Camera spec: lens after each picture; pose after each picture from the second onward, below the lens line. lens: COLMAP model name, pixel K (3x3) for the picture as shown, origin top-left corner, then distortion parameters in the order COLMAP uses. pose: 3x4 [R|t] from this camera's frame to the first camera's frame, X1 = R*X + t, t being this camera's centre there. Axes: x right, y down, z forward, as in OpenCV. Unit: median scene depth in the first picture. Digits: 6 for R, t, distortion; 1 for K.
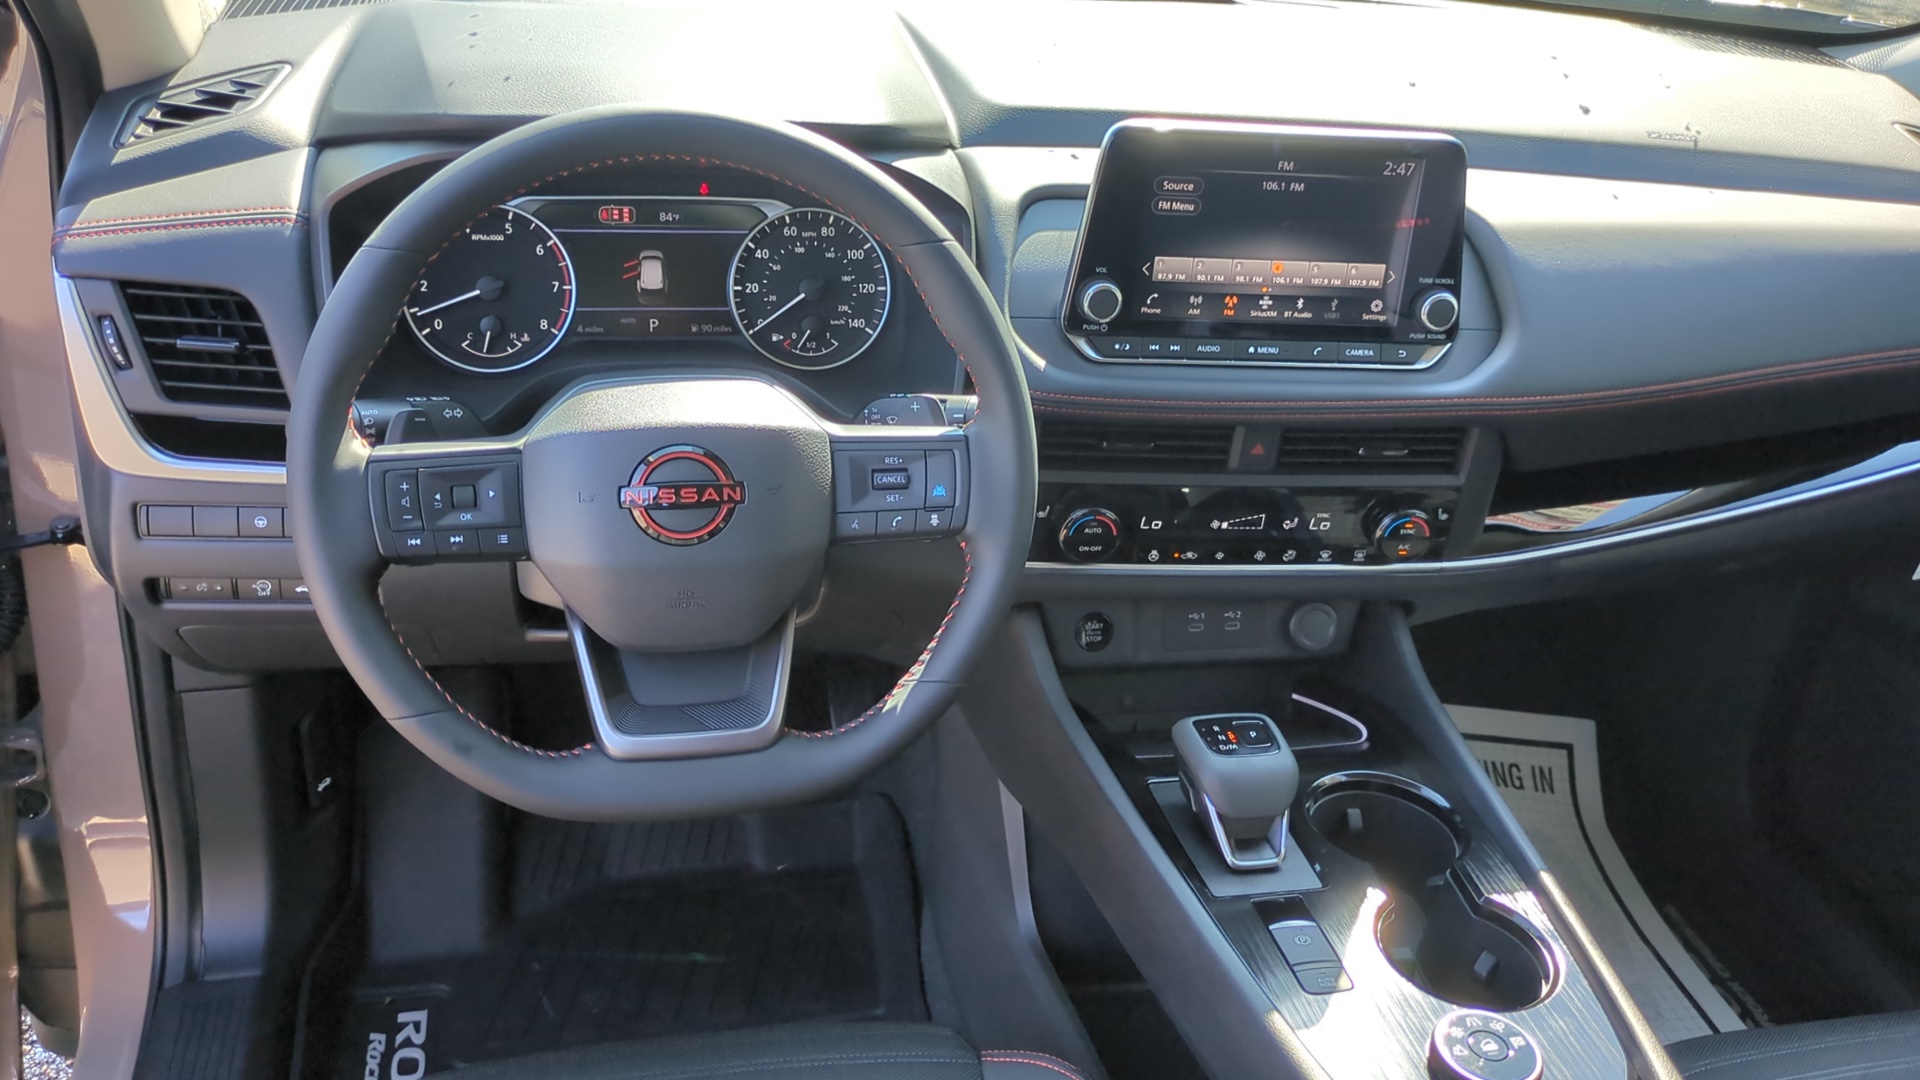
lens RADIAL K [[1745.4, 0, 959.7], [0, 1745.4, 543.8], [0, 0, 1]] dist [0.053012, -0.111469]
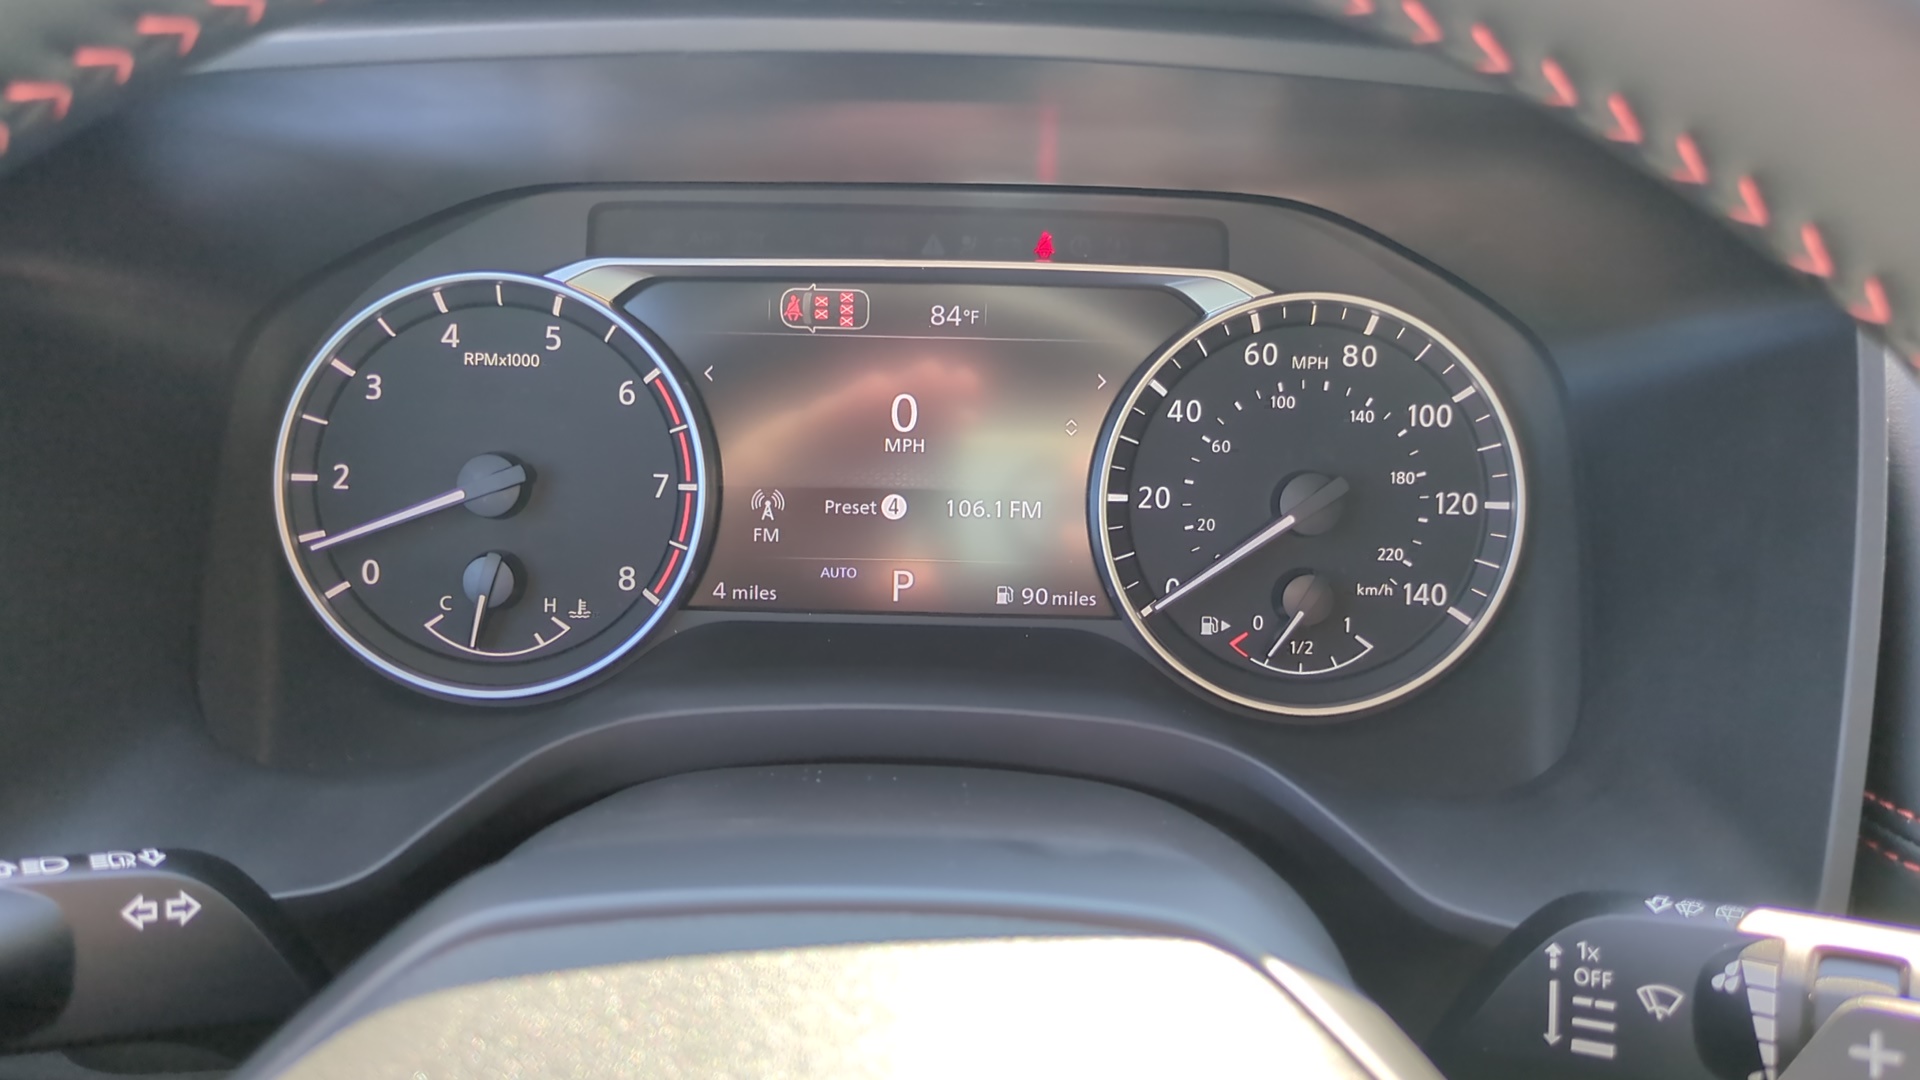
lens RADIAL K [[1745.4, 0, 950.2], [0, 1745.4, 548.1], [0, 0, 1]] dist [0.053012, -0.111469]
pose [[0.977094, 0.031935, -0.210397, -0.083327], [-0.051905, 0.994580, -0.090089, -0.100453], [0.206380, 0.098946, 0.973456, 0.630631]]
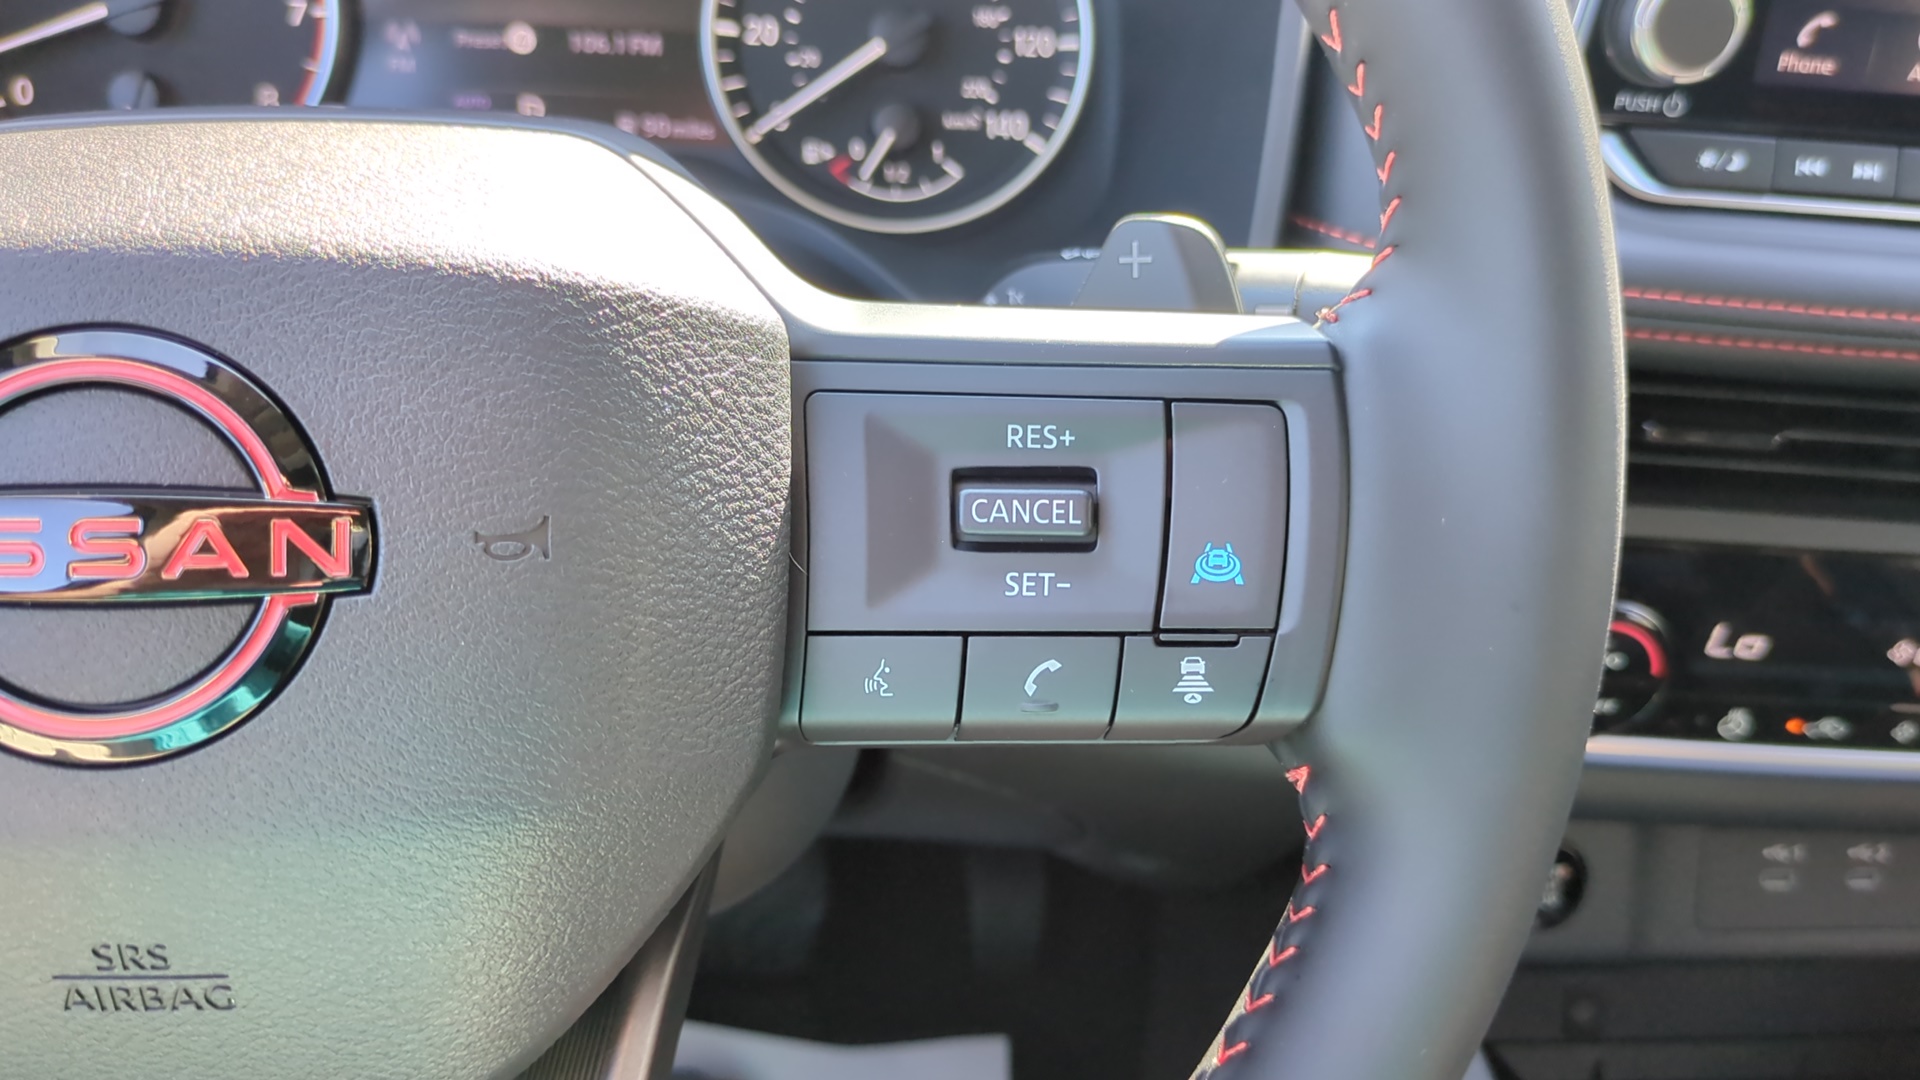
lens RADIAL K [[1745.4, 0, 949.9], [0, 1745.4, 517.6], [0, 0, 1]] dist [0.053012, -0.111469]
pose [[0.990746, 0.045944, -0.127719, -0.014497], [-0.048202, 0.998730, -0.014646, -0.025575], [0.126884, 0.020666, 0.991702, 0.601463]]
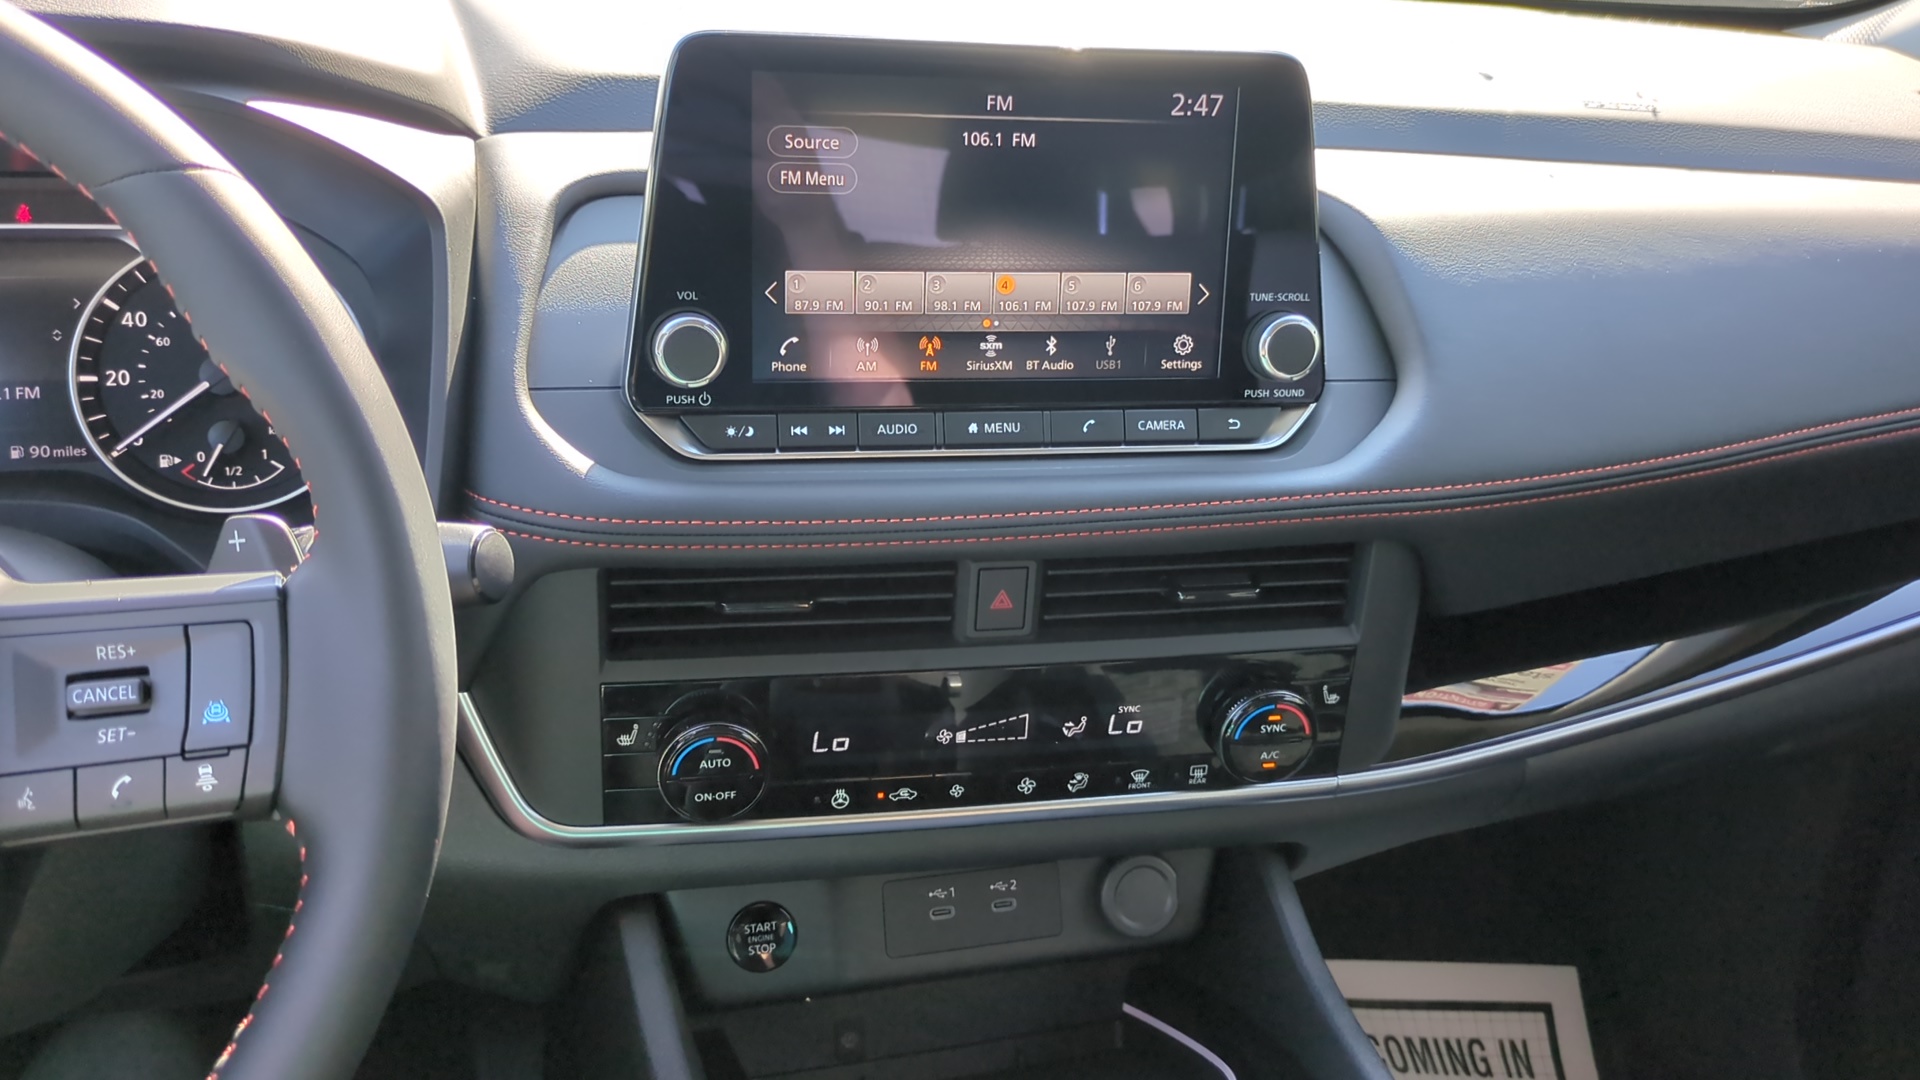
lens RADIAL K [[1745.4, 0, 970.4], [0, 1745.4, 507.1], [0, 0, 1]] dist [0.053012, -0.111469]
pose [[0.996620, -0.057220, 0.058946, 0.128039], [0.064880, 0.988370, -0.137534, -0.006324], [-0.050391, 0.140893, 0.988742, 0.428134]]
